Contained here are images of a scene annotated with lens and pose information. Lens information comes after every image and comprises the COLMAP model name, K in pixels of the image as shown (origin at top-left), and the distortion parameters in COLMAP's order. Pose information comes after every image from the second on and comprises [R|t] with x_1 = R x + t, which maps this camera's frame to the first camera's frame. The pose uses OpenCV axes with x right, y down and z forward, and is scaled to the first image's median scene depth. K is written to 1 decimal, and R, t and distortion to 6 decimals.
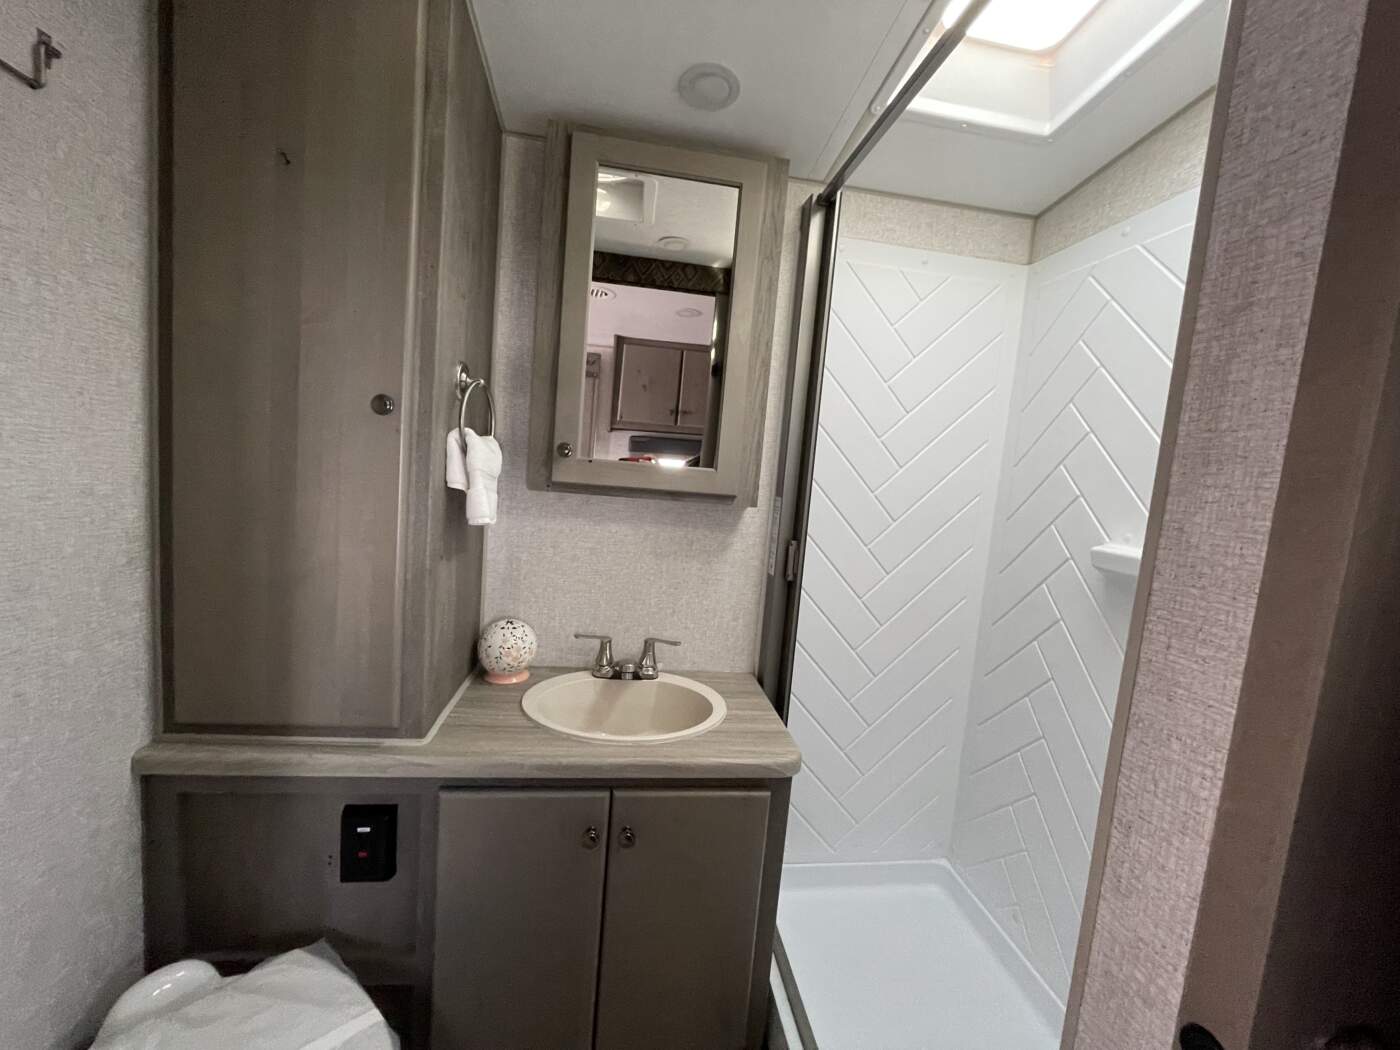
lens RADIAL K [[563.3, 0, 701.8], [0, 563.3, 521.8], [0, 0, 1]] dist [-0.003215, -0.000040]
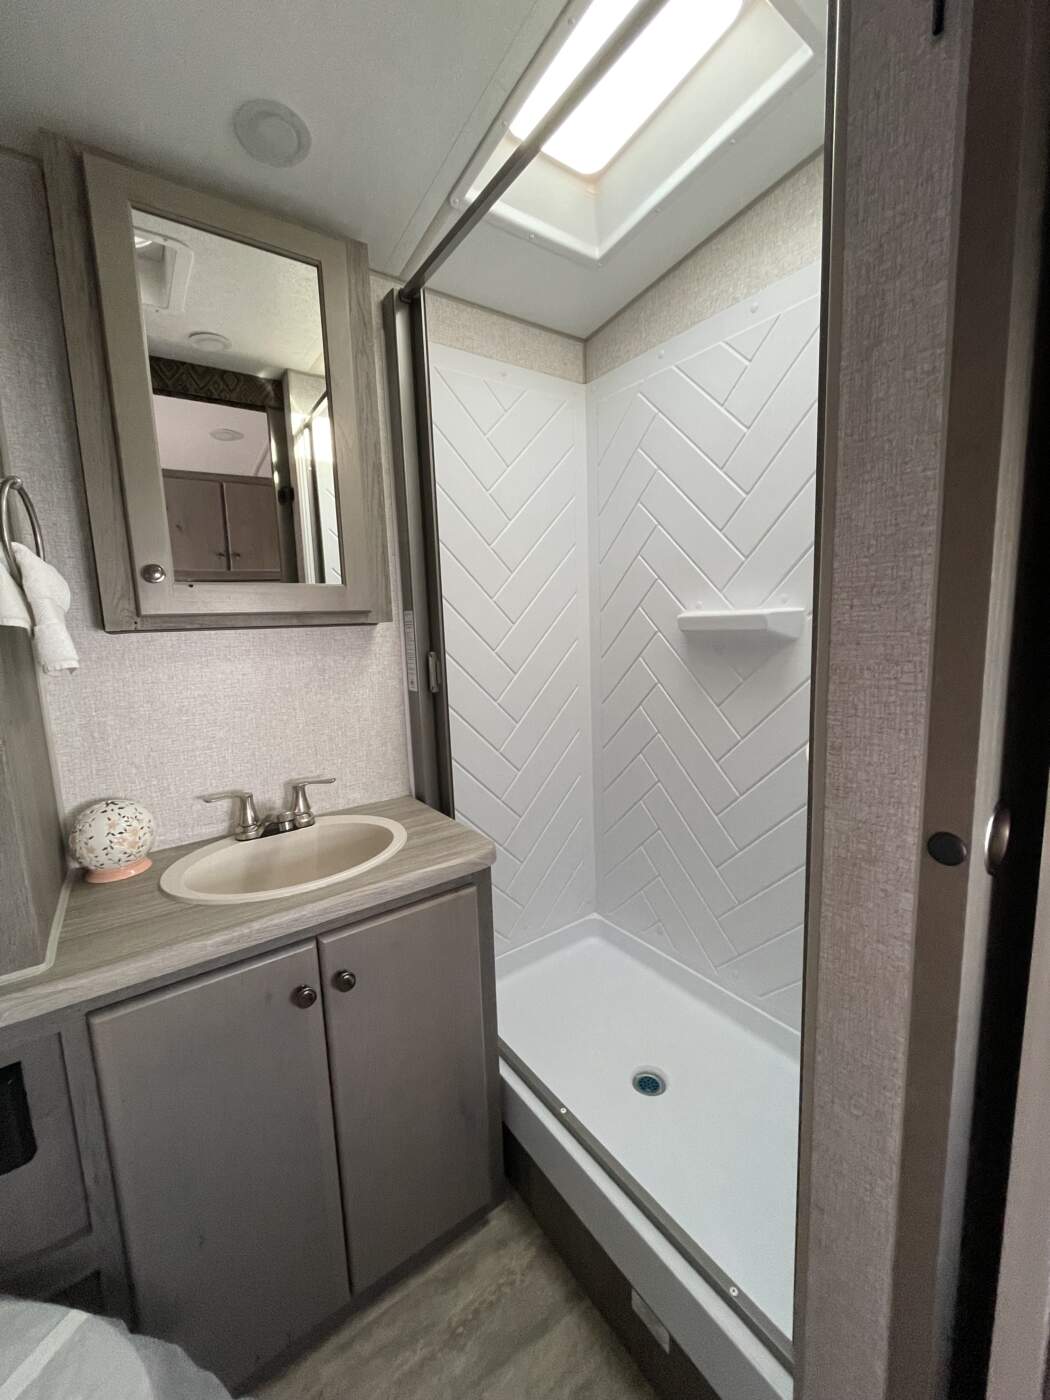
lens RADIAL K [[563.3, 0, 529.3], [0, 563.3, 698.1], [0, 0, 1]] dist [-0.003215, -0.000040]
pose [[0.880098, -0.178029, 0.440150, -0.155421], [0.156845, 0.984011, 0.084389, 0.063259], [-0.448136, -0.005235, 0.893950, 0.040270]]
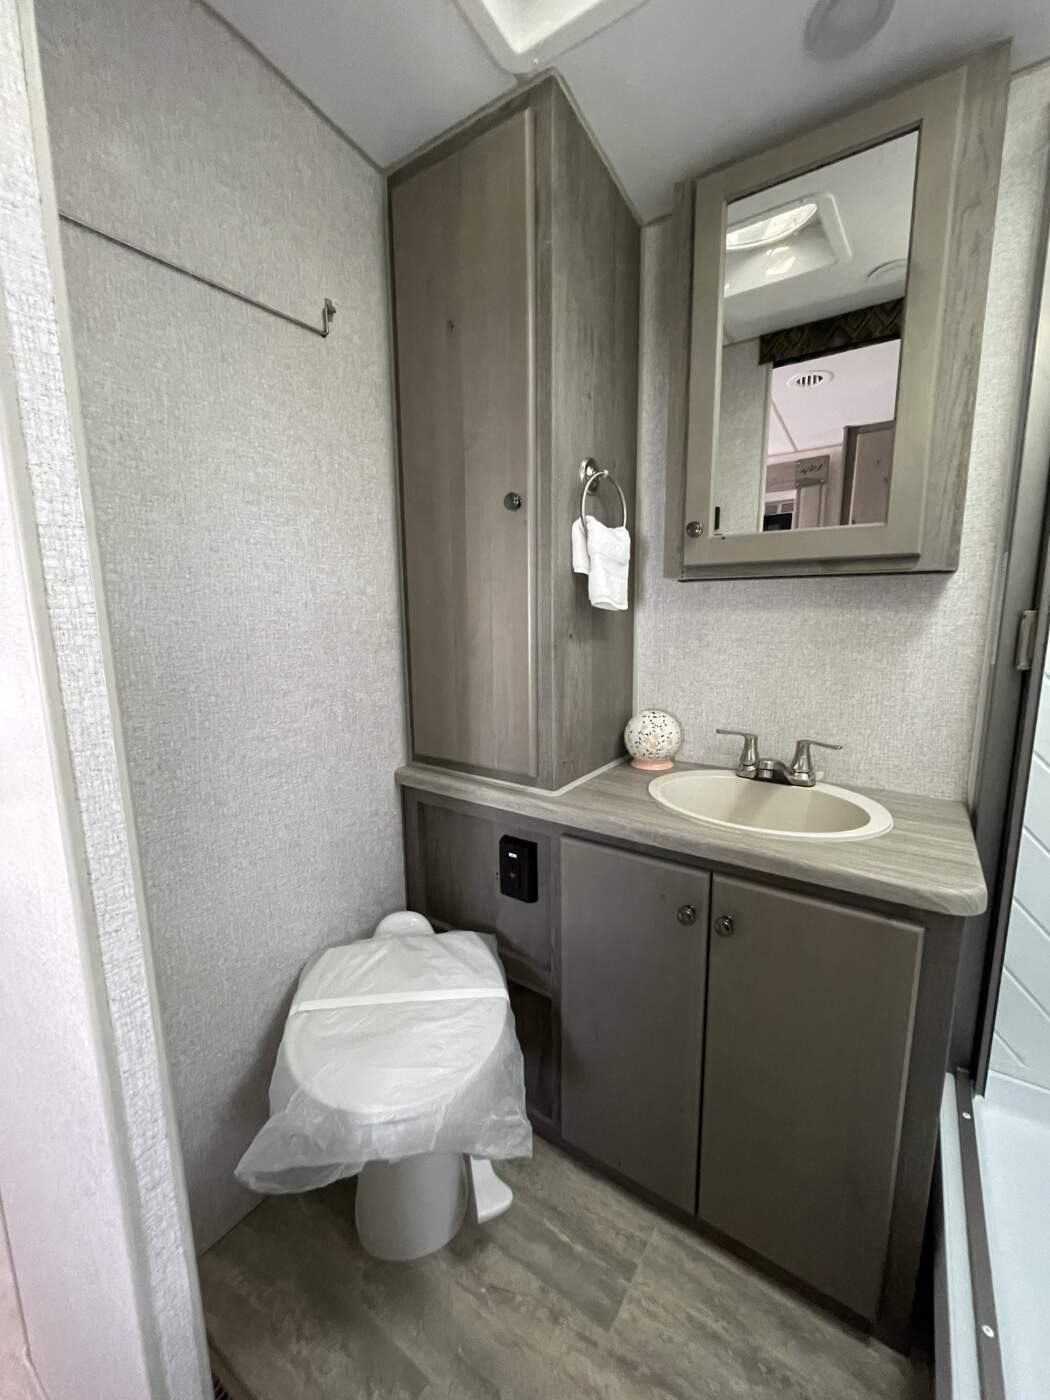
lens RADIAL K [[563.3, 0, 524.5], [0, 563.3, 696.4], [0, 0, 1]] dist [-0.003215, -0.000040]
pose [[0.734092, 0.013426, -0.678918, 0.198602], [0.008322, 0.999552, 0.028765, 0.125854], [0.678999, -0.026766, 0.733651, 0.090285]]
